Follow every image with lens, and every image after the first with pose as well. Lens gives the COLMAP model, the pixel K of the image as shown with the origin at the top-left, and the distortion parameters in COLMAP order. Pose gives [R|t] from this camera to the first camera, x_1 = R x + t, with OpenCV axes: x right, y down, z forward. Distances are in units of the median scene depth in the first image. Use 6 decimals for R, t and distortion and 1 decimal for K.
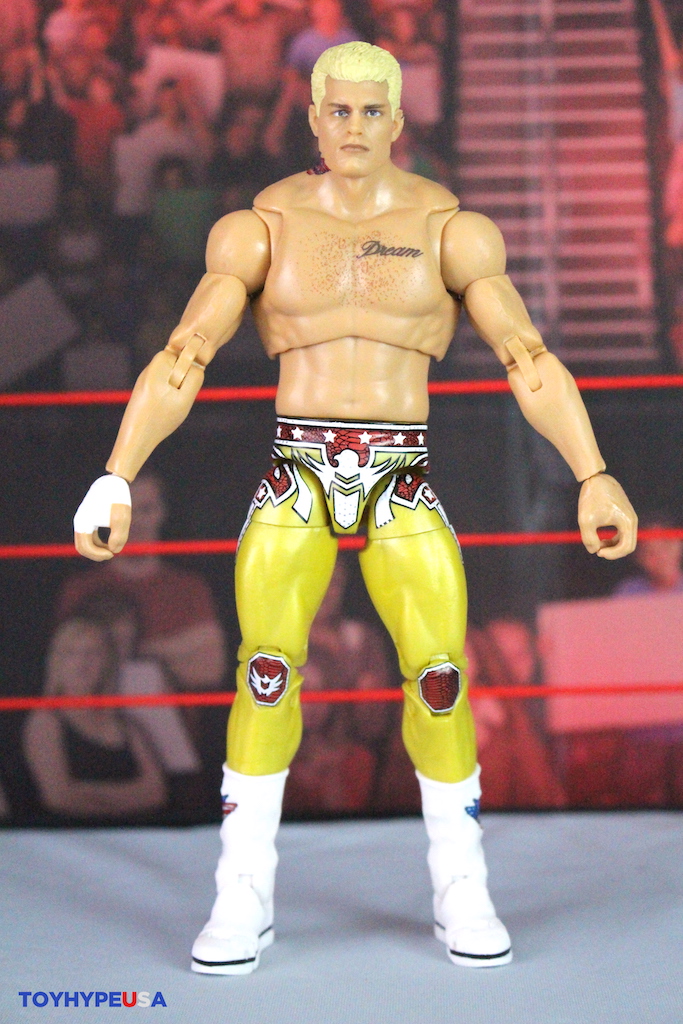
lens RADIAL K [[2704.4, 0, 341.9], [0, 2704.4, 510.5], [0, 0, 1]] dist [0.044017, 0.024488]
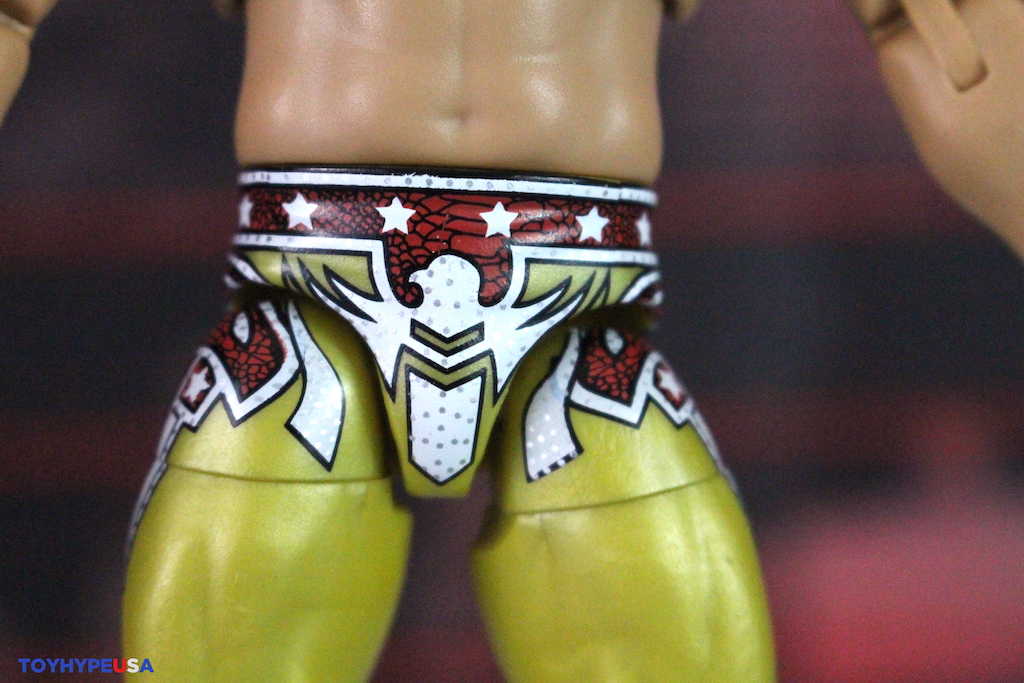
lens RADIAL K [[2704.4, 0, 512.1], [0, 2704.4, 341.9], [0, 0, 1]] dist [0.044017, 0.024488]
pose [[0.995718, -0.008319, 0.092062, -0.021436], [0.011631, 0.999302, -0.035494, 0.000913], [-0.091703, 0.036413, 0.995120, 0.652051]]
